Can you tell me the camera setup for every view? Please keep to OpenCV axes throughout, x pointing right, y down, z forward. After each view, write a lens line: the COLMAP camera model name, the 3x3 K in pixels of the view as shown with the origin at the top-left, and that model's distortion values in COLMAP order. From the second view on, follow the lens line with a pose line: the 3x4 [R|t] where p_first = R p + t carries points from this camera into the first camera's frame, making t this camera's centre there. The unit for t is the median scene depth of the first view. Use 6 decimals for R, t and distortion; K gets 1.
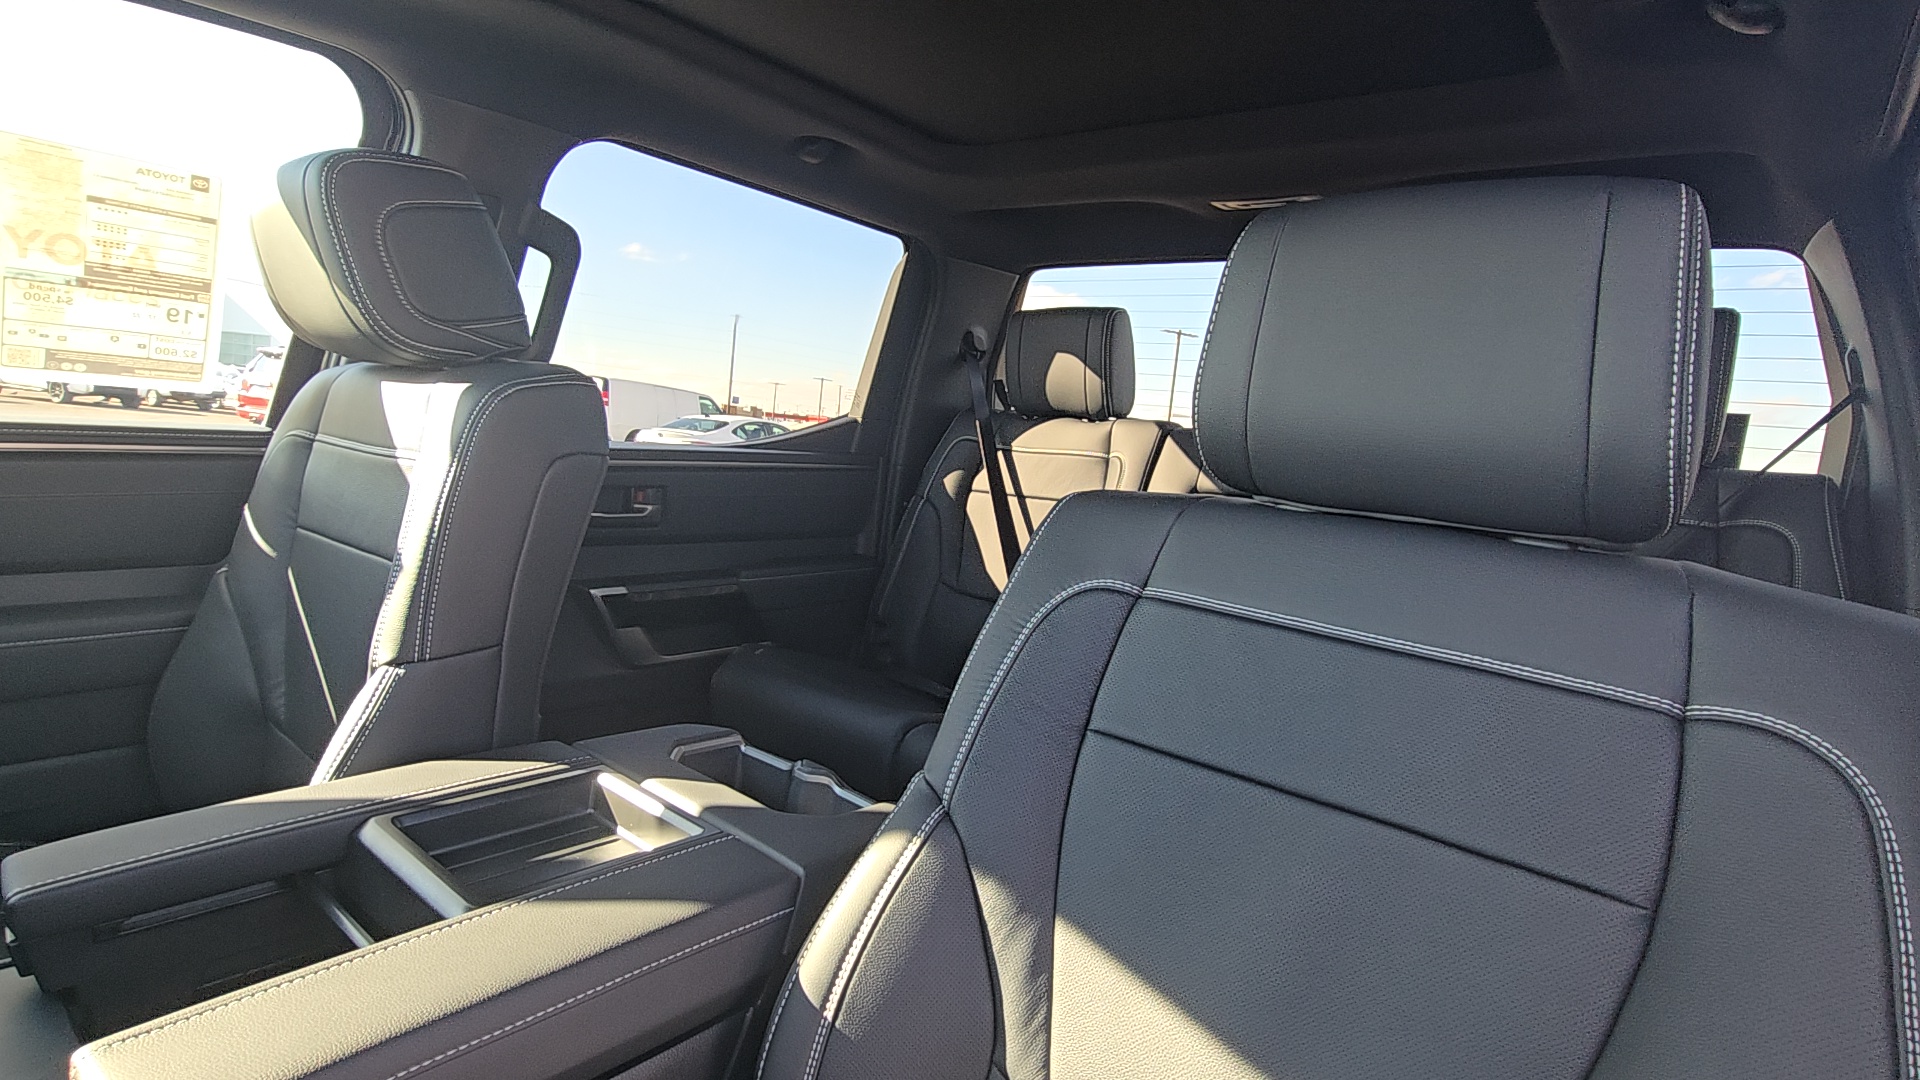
lens RADIAL K [[974.6, 0, 968.6], [0, 974.6, 551.7], [0, 0, 1]] dist [-0.001247, 0.001564]
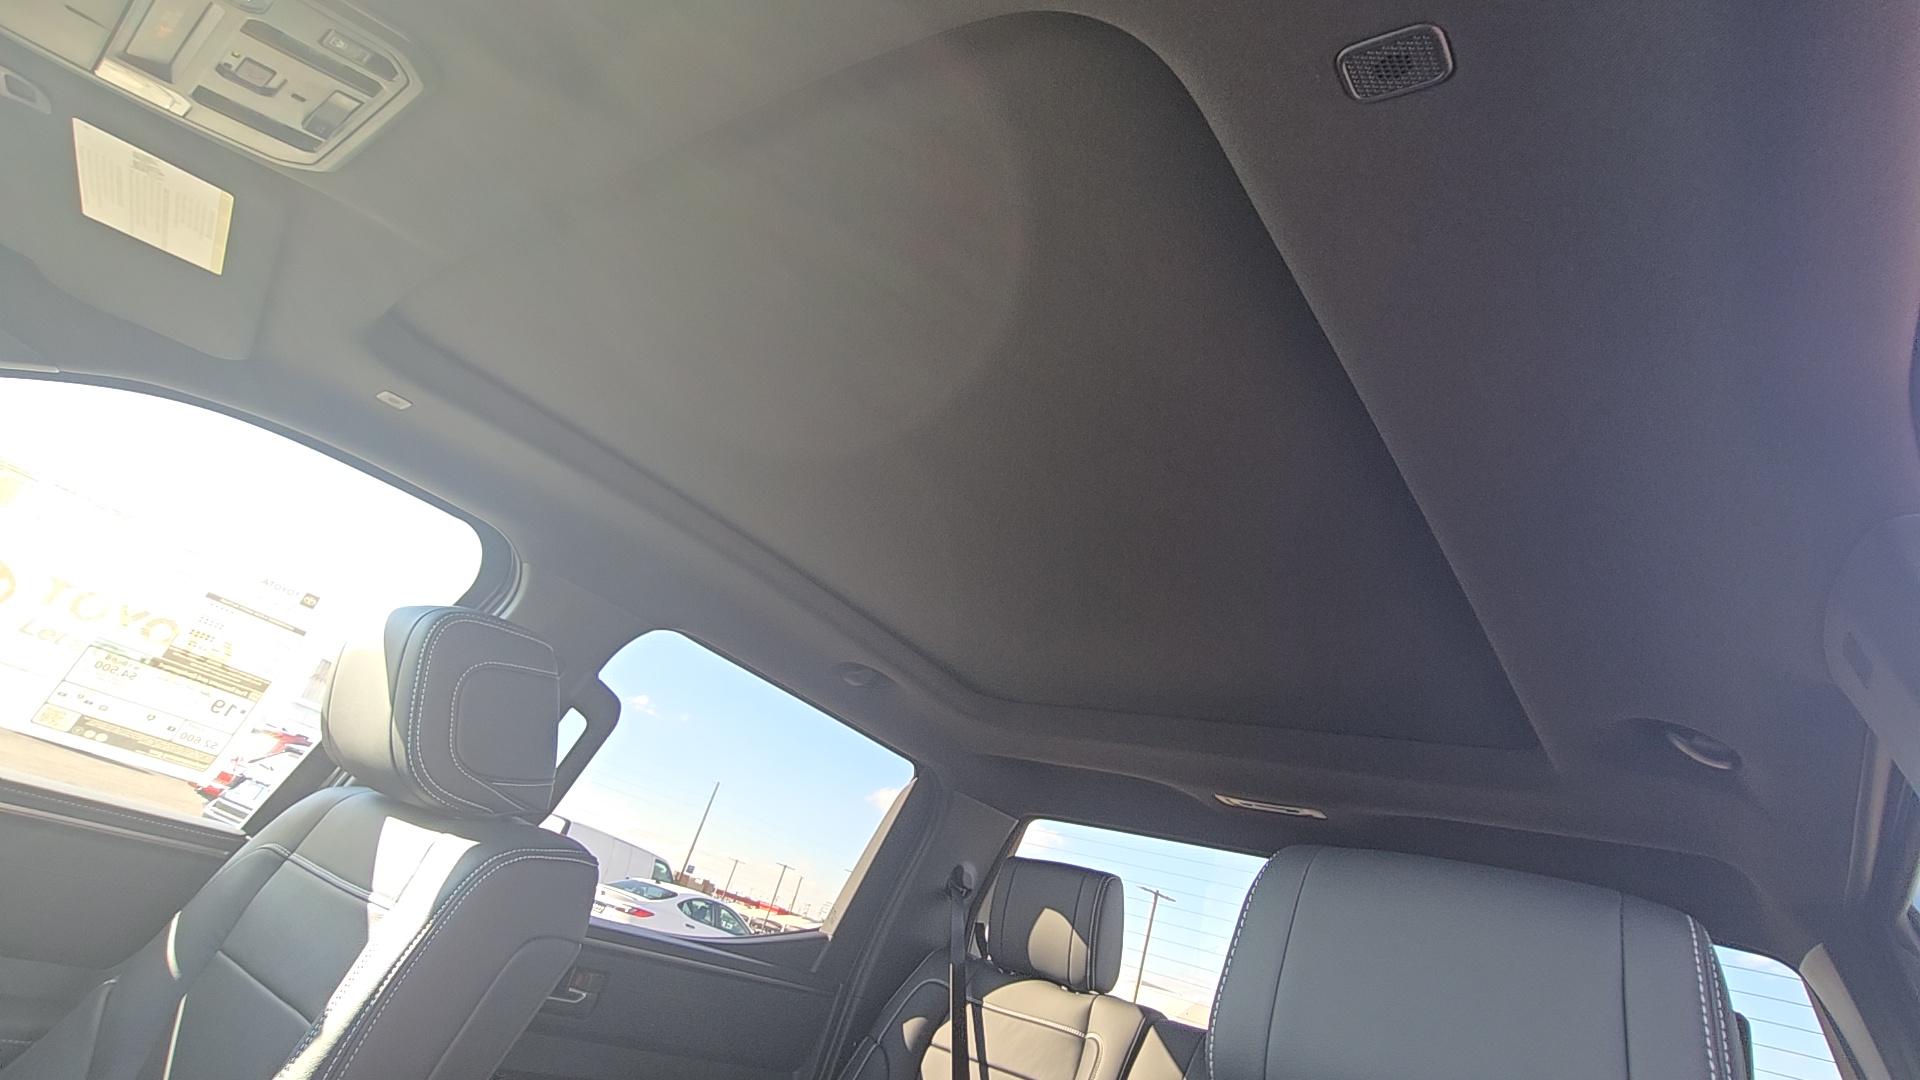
lens RADIAL K [[974.6, 0, 968.6], [0, 974.6, 551.7], [0, 0, 1]] dist [-0.001247, 0.001564]
pose [[0.980546, 0.193301, -0.034120, -0.033601], [-0.184738, 0.850048, -0.493245, -0.019869], [-0.066341, 0.489953, 0.869221, -0.028494]]
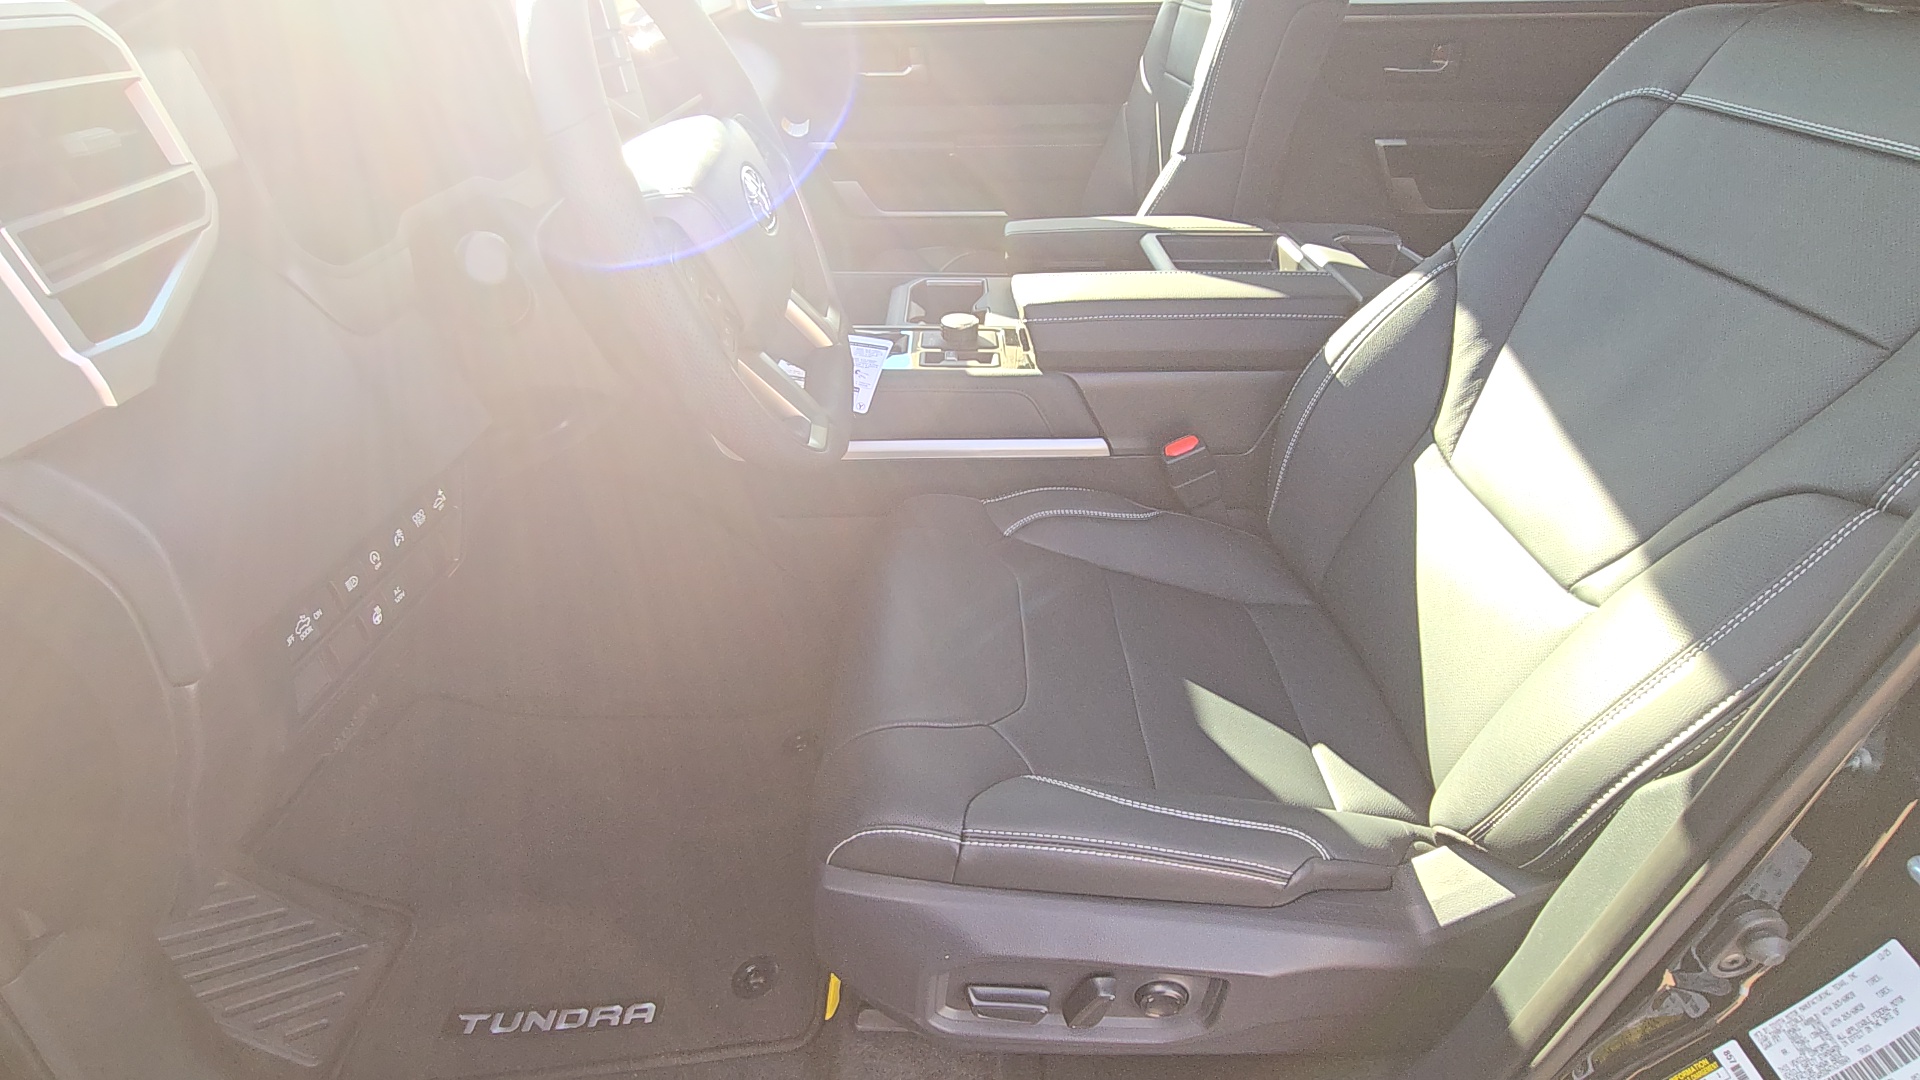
lens RADIAL K [[964.7, 0, 951.1], [0, 964.7, 543.7], [0, 0, 1]] dist [0.000152, 0.000150]
pose [[0.640886, 0.330700, -0.692750, 0.327786], [-0.044301, 0.916876, 0.396707, 0.059405], [0.766357, -0.223555, 0.602263, -0.272796]]
